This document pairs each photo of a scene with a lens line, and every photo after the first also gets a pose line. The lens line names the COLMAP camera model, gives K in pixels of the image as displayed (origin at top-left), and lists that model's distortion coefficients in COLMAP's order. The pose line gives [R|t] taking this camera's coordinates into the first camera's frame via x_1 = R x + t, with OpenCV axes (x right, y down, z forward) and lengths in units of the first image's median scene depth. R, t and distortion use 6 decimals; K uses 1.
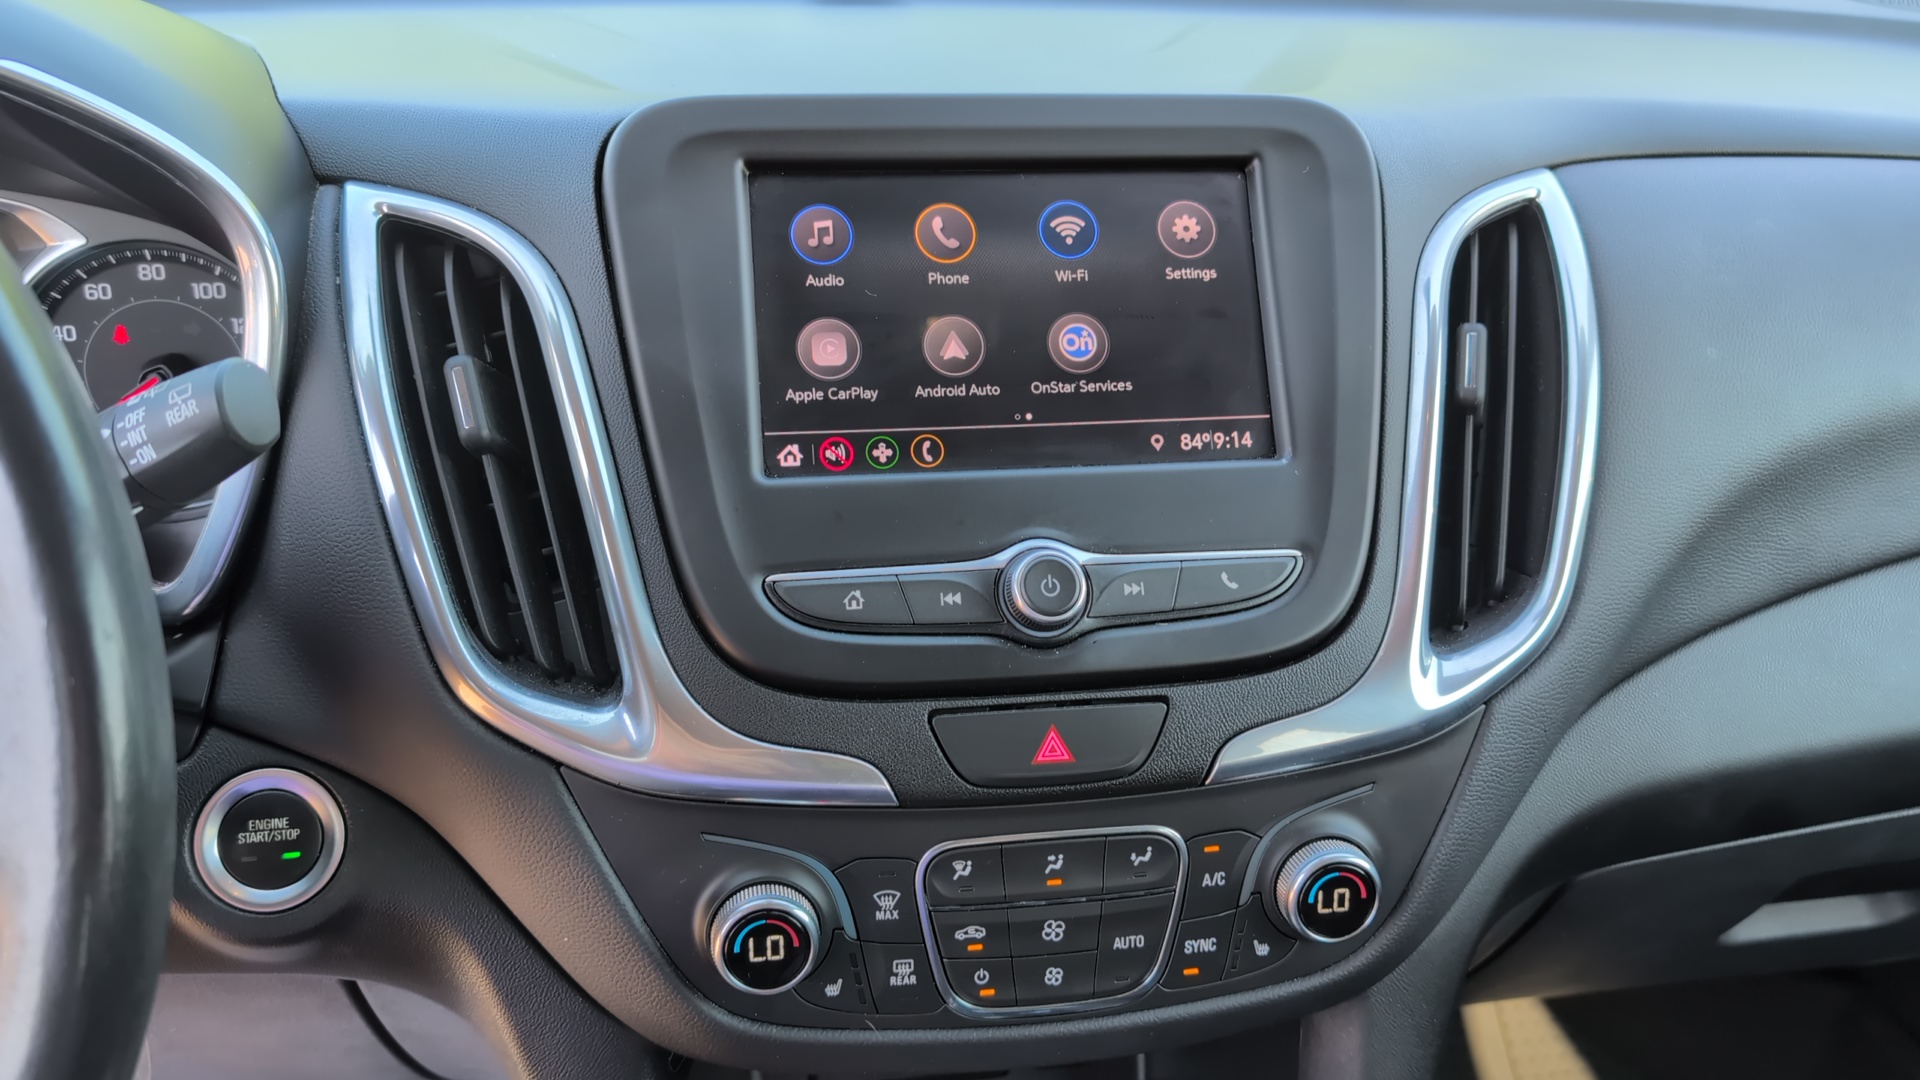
lens RADIAL K [[1572.1, 0, 960.0], [0, 1572.1, 540.0], [0, 0, 1]] dist [0.126032, -0.244269]
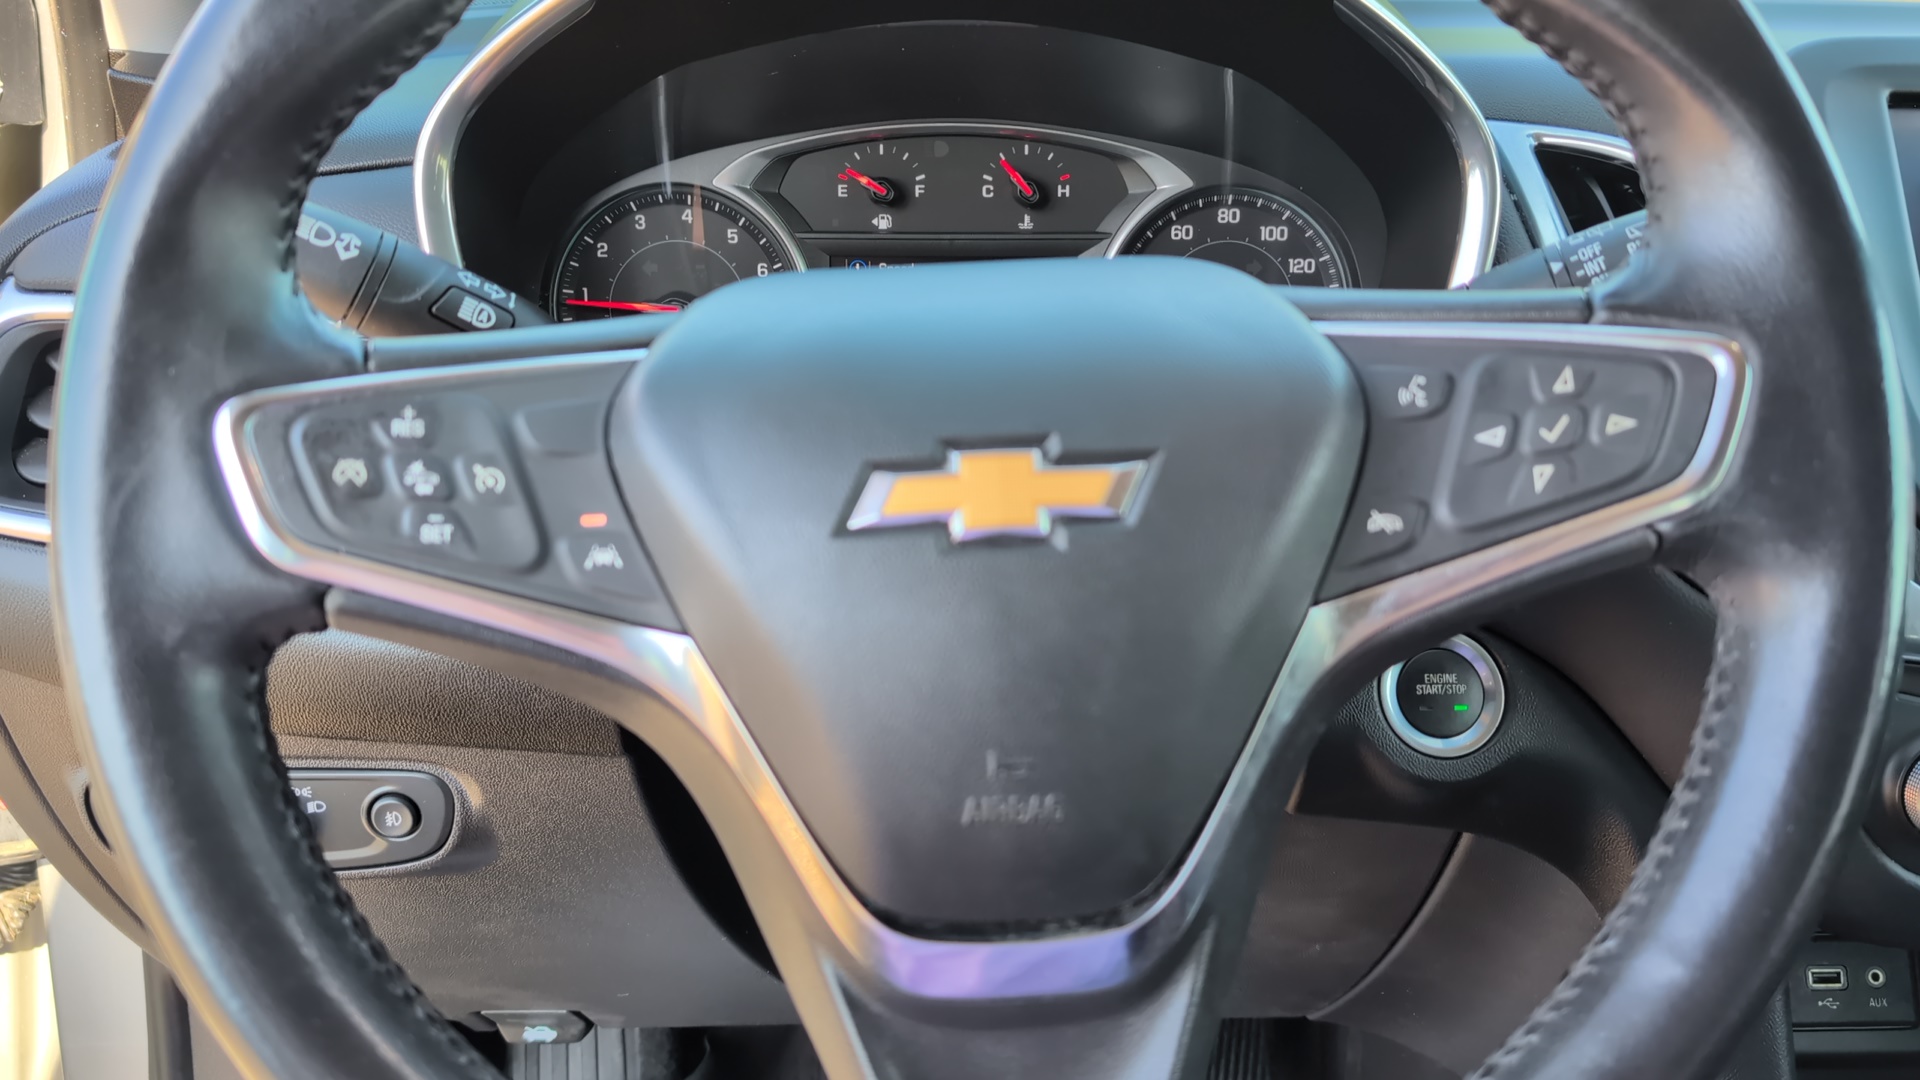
lens RADIAL K [[1571.4, 0, 929.3], [0, 1571.4, 540.4], [0, 0, 1]] dist [0.016627, -0.005591]
pose [[0.989122, 0.033409, -0.143257, -0.552691], [-0.046013, 0.995267, -0.085592, 0.168788], [0.139719, 0.091253, 0.985977, -0.112894]]
